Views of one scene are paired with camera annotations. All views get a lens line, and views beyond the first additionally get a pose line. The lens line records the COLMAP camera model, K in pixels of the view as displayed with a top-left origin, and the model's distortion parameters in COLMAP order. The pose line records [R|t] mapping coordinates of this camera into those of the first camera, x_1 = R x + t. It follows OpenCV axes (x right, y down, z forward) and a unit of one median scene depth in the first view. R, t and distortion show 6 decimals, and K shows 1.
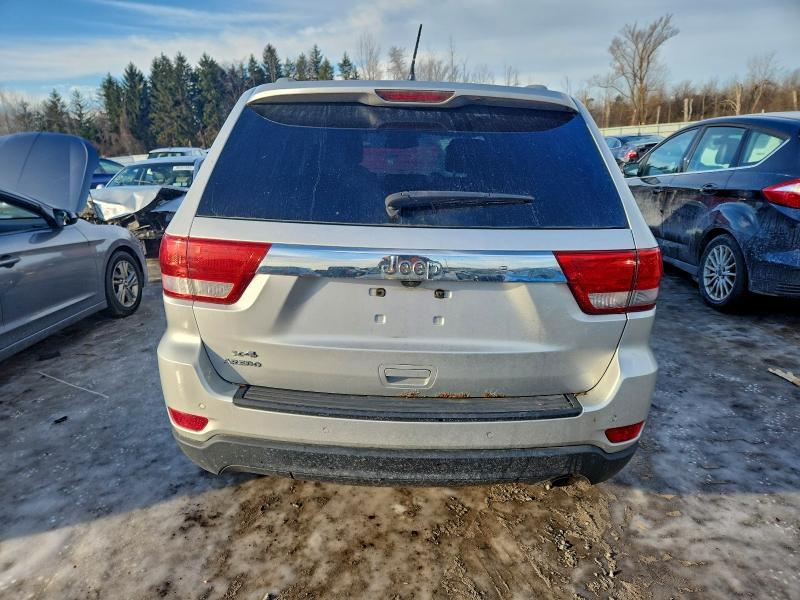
lens RADIAL K [[619.5, 0, 398.7], [0, 619.5, 296.1], [0, 0, 1]] dist [0.009235, 0.012700]
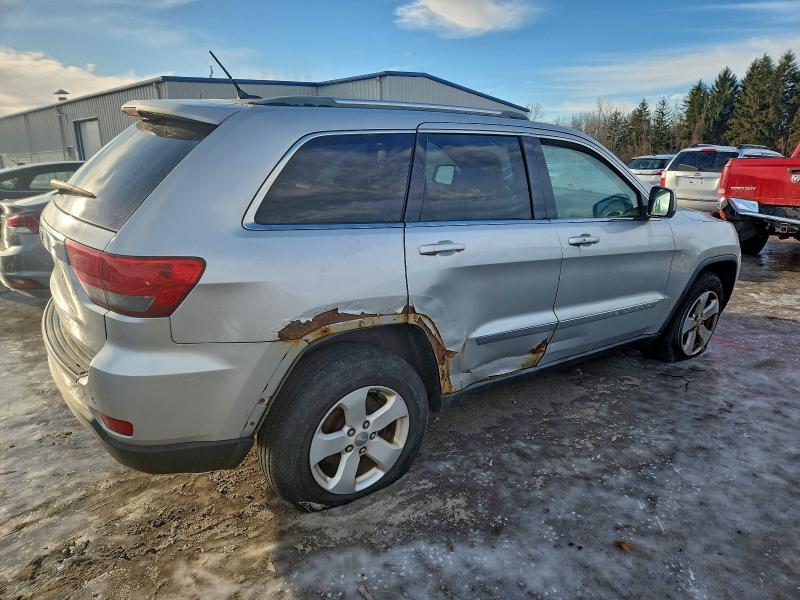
lens RADIAL K [[619.5, 0, 398.7], [0, 619.5, 296.1], [0, 0, 1]] dist [0.009235, 0.012700]
pose [[0.512895, 0.221289, -0.829439, 1.126540], [-0.229945, 0.966312, 0.115617, -0.170723], [0.827082, 0.131426, 0.546501, 0.624524]]
